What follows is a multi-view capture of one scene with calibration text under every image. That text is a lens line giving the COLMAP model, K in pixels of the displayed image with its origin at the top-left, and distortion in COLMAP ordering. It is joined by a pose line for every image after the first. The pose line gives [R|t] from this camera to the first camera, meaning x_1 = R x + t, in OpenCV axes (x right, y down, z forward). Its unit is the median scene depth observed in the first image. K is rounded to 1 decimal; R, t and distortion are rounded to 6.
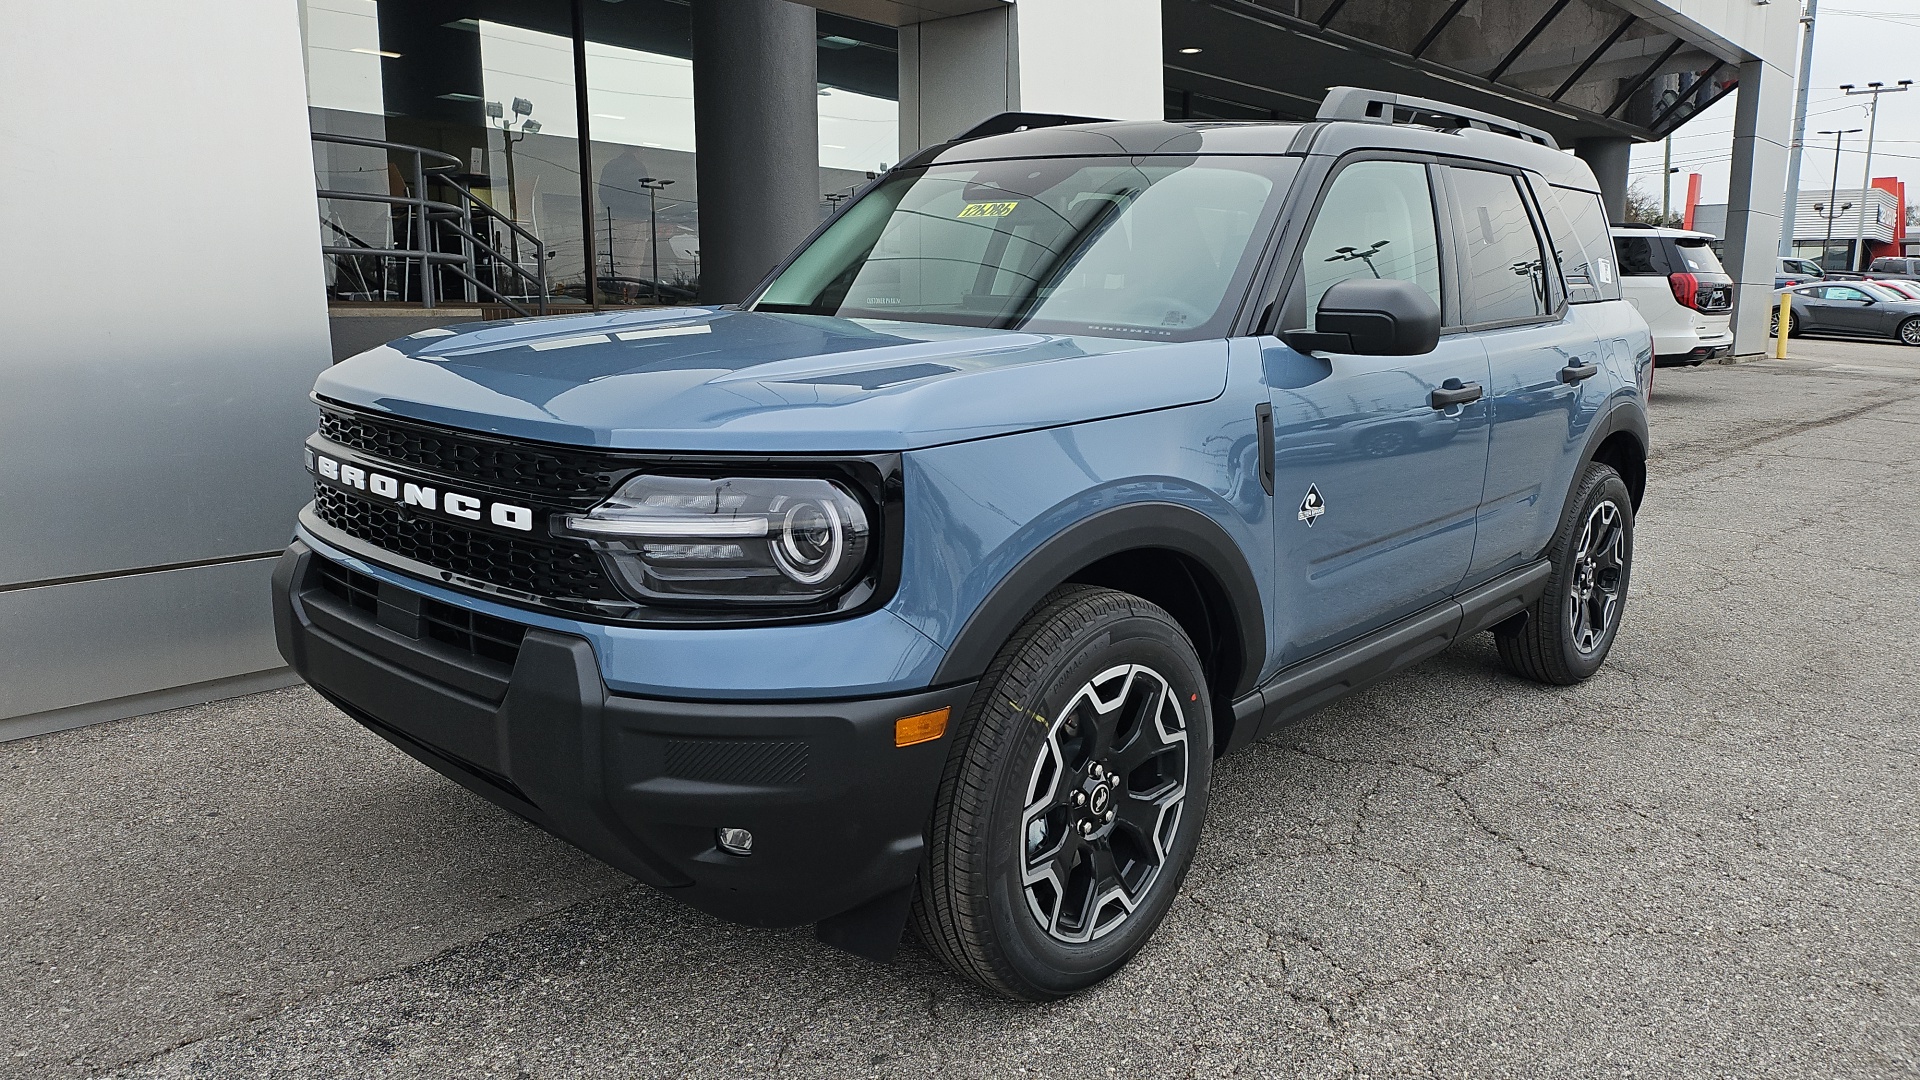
lens RADIAL K [[1432.4, 0, 955.4], [0, 1432.4, 535.8], [0, 0, 1]] dist [0.054941, -0.004782]
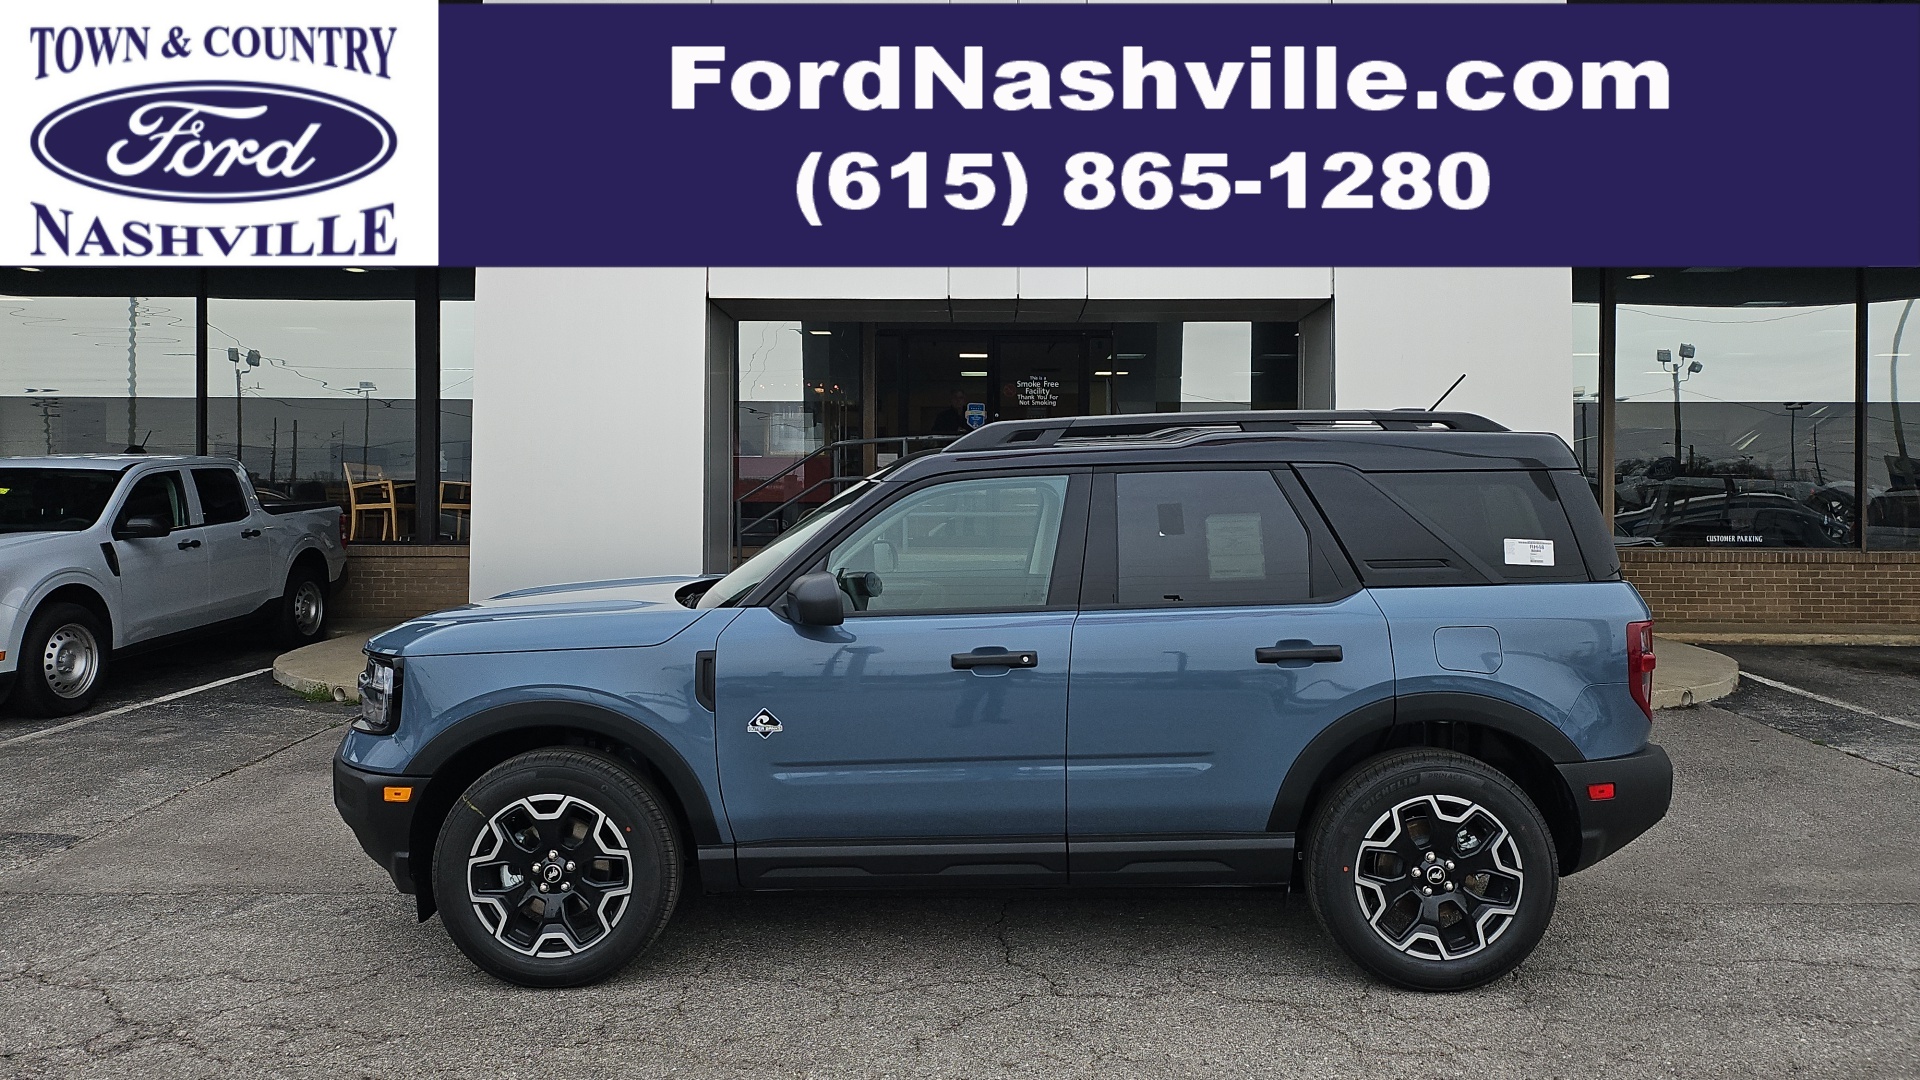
lens RADIAL K [[1432.4, 0, 963.9], [0, 1432.4, 535.5], [0, 0, 1]] dist [0.054941, -0.004782]
pose [[0.608347, -0.002064, -0.793668, 1.710352], [-0.124408, 0.987387, -0.097926, -0.102899], [0.783860, 0.158312, 0.600418, 0.283686]]
